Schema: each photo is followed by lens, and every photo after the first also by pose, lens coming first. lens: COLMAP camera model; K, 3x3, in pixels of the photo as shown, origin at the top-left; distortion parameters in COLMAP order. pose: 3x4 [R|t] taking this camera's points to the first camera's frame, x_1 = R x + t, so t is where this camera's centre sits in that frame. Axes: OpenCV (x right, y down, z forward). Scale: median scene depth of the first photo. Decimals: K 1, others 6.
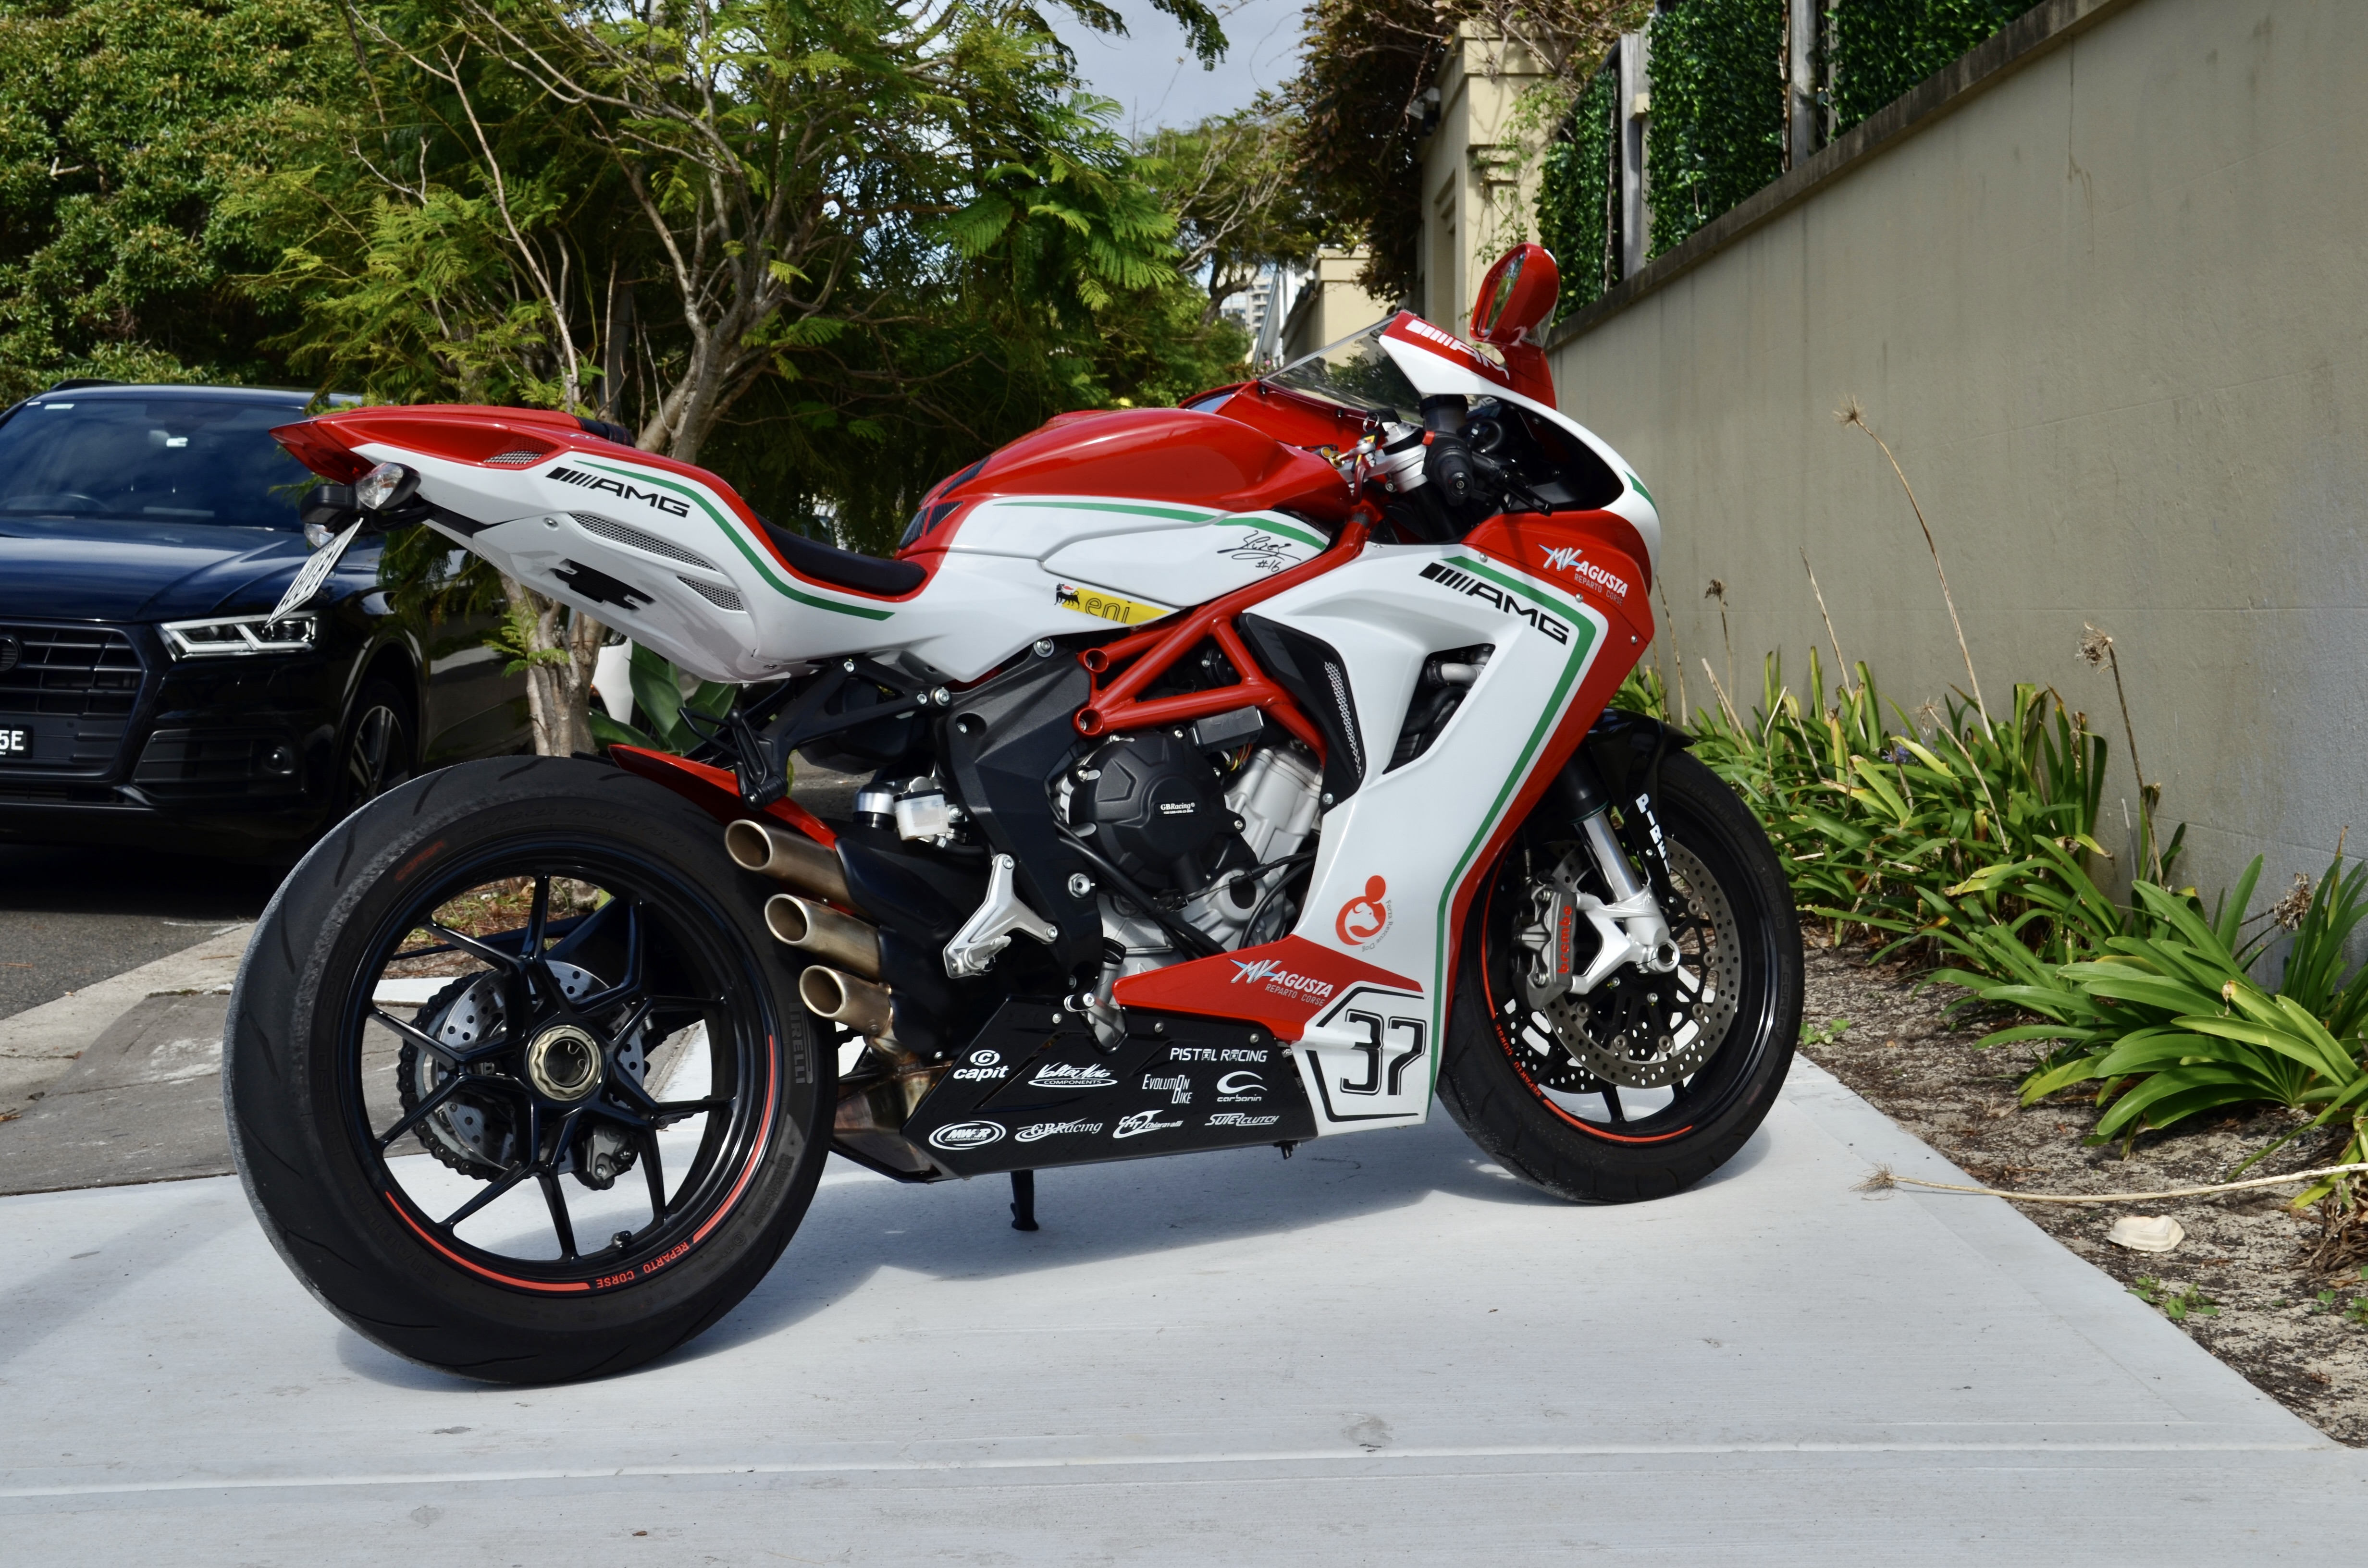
lens RADIAL K [[3171.9, 0, 1184.0], [0, 3171.9, 784.0], [0, 0, 1]] dist [-0.030201, 0.001926]
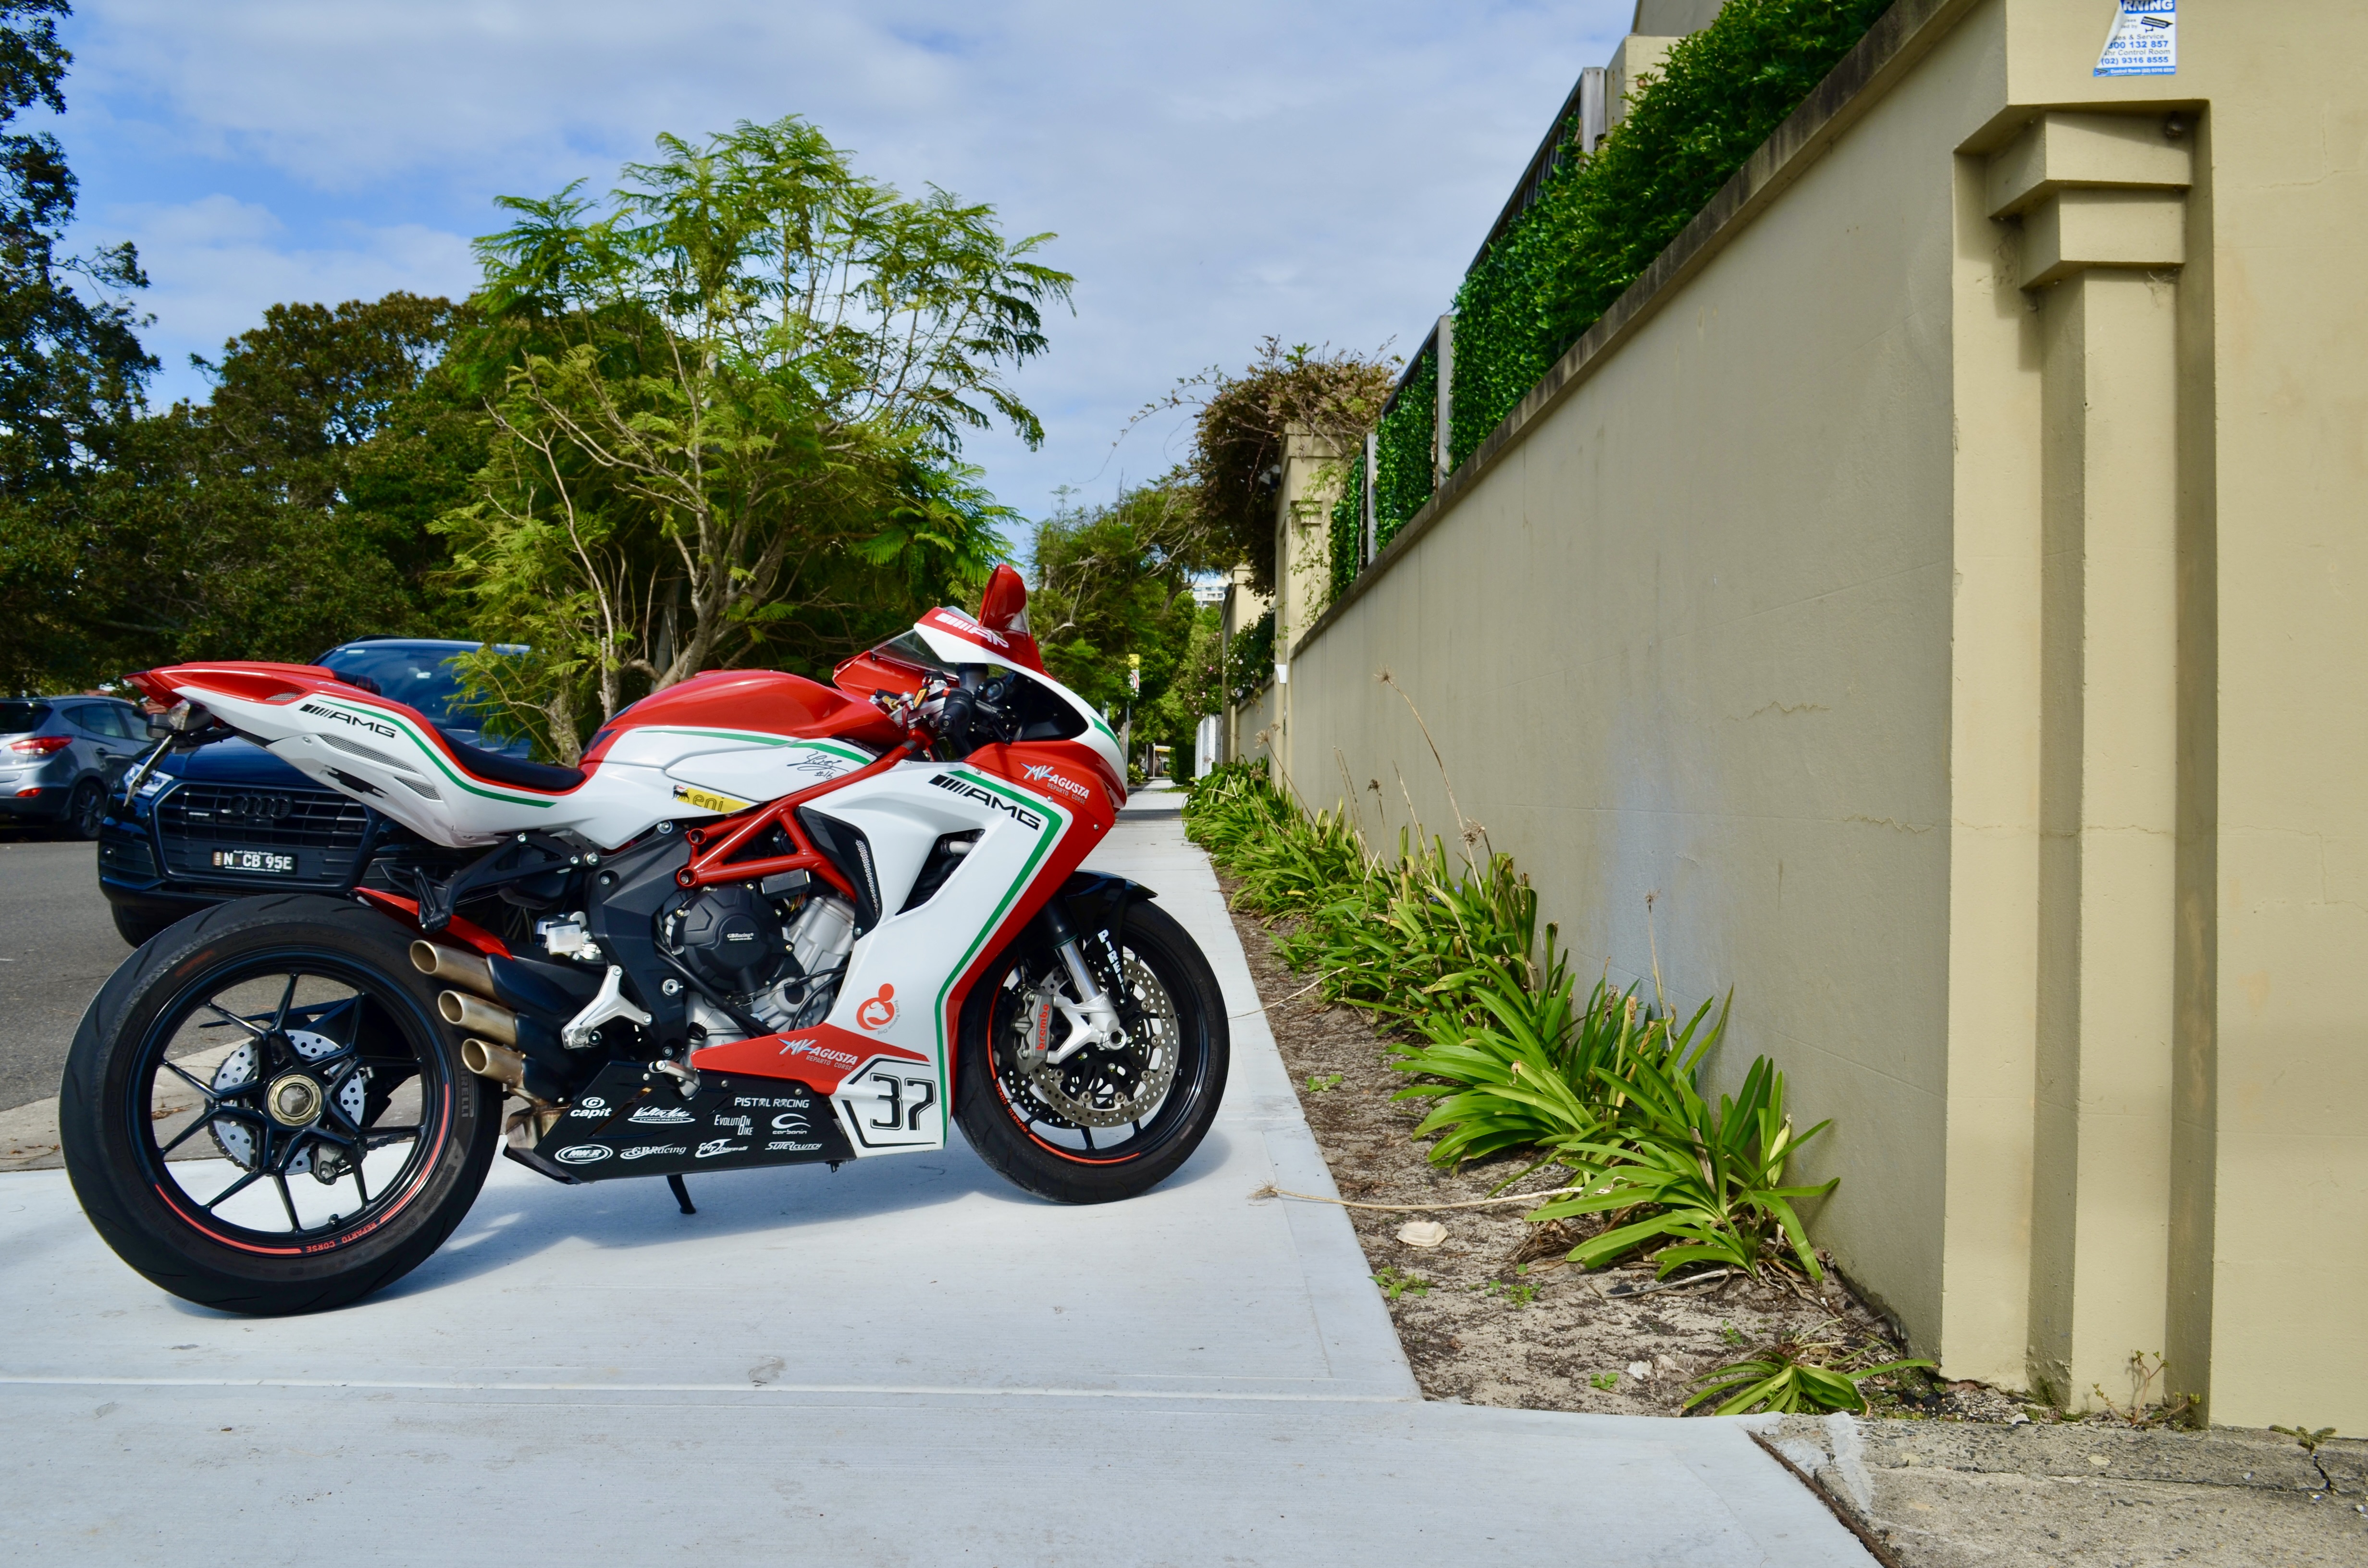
lens RADIAL K [[1988.8, 0, 1184.0], [0, 1988.8, 784.0], [0, 0, 1]] dist [-0.078092, 0.006146]
pose [[0.999836, 0.016660, -0.007138, 0.096963], [-0.017034, 0.998284, -0.056028, -0.007055], [0.006193, 0.056140, 0.998404, 0.030508]]
